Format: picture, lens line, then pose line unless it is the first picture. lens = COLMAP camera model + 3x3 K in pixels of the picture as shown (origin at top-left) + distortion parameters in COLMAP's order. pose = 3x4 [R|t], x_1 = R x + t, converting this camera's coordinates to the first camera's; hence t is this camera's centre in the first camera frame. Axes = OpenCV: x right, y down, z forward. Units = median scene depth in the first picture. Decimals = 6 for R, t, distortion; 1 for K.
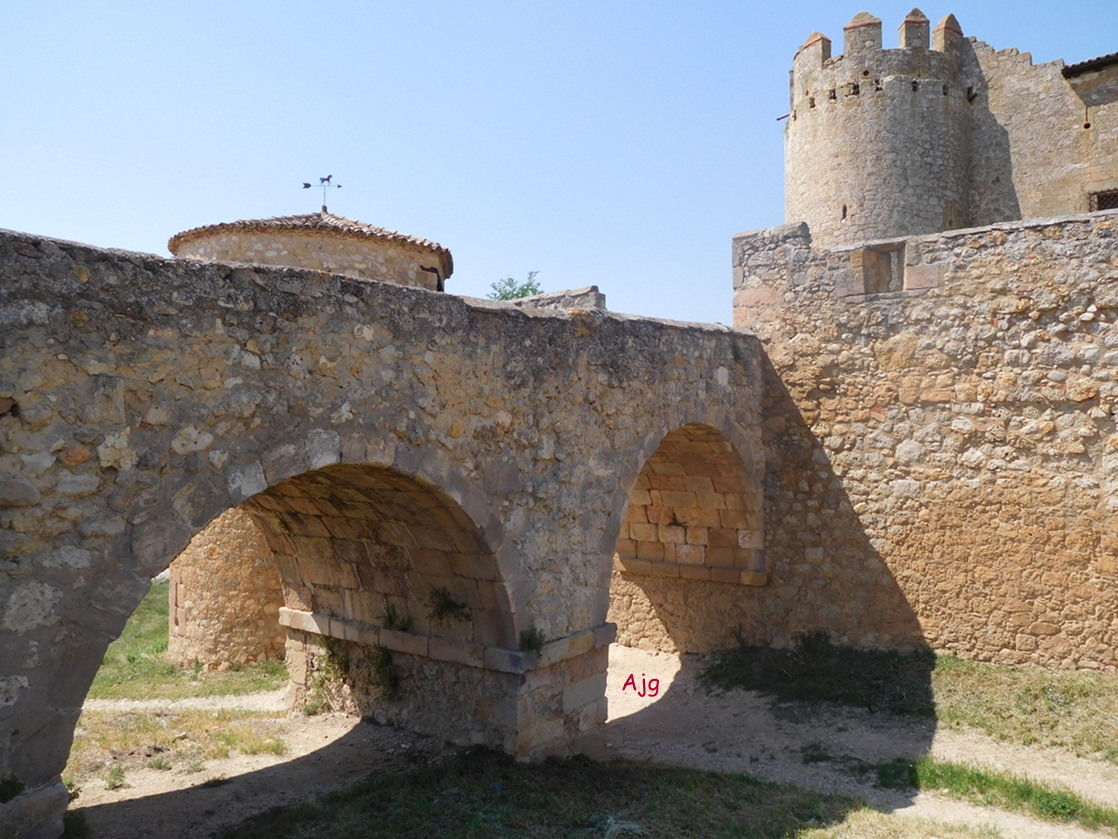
lens RADIAL K [[825.1, 0, 558.8], [0, 825.1, 411.2], [0, 0, 1]] dist [-0.019208, 0.009933]
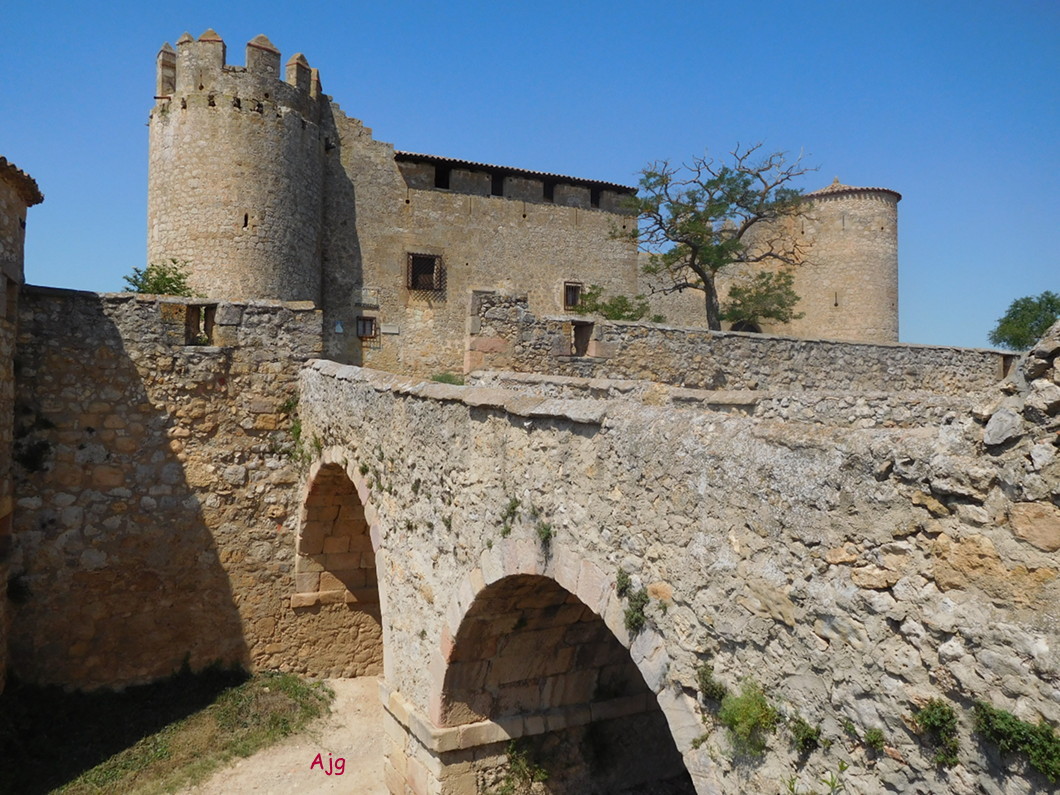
lens RADIAL K [[782.3, 0, 524.8], [0, 782.3, 393.8], [0, 0, 1]] dist [-0.019208, 0.009933]
pose [[0.438081, 0.026547, 0.898543, -0.405617], [-0.047021, 0.998872, -0.006586, -0.034542], [-0.897705, -0.039366, 0.438835, 0.252089]]
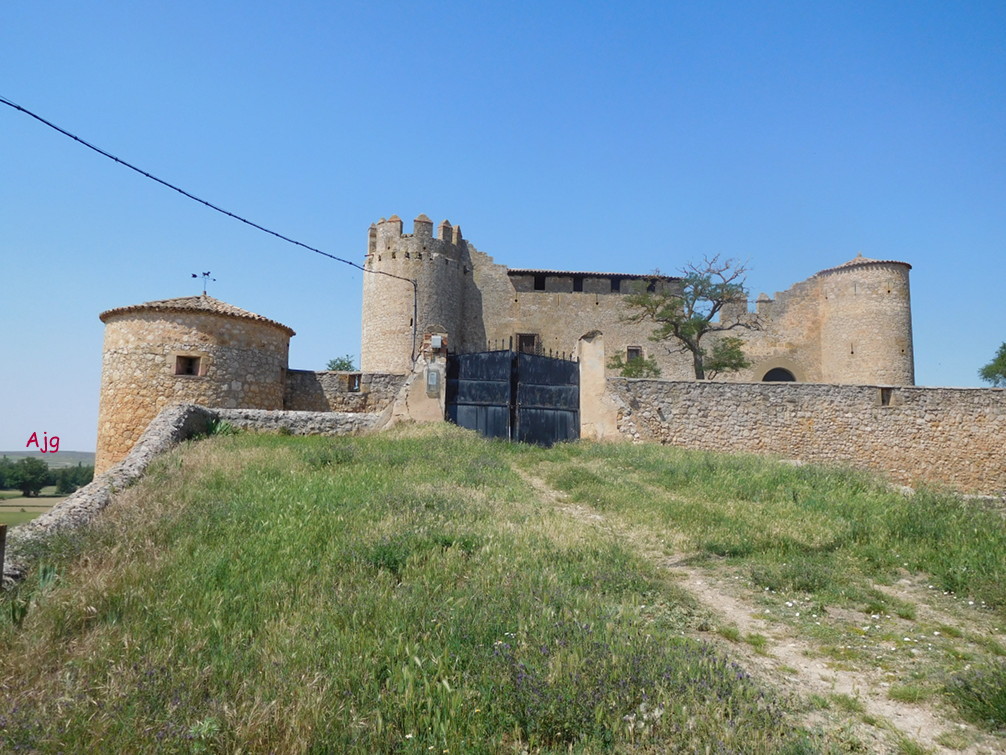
lens RADIAL K [[742.5, 0, 502.7], [0, 742.5, 381.1], [0, 0, 1]] dist [-0.019208, 0.009933]
pose [[0.704502, 0.084266, 0.704681, -0.682852], [-0.043368, 0.996182, -0.075767, 0.000085], [-0.708375, 0.022818, 0.705467, -0.299032]]
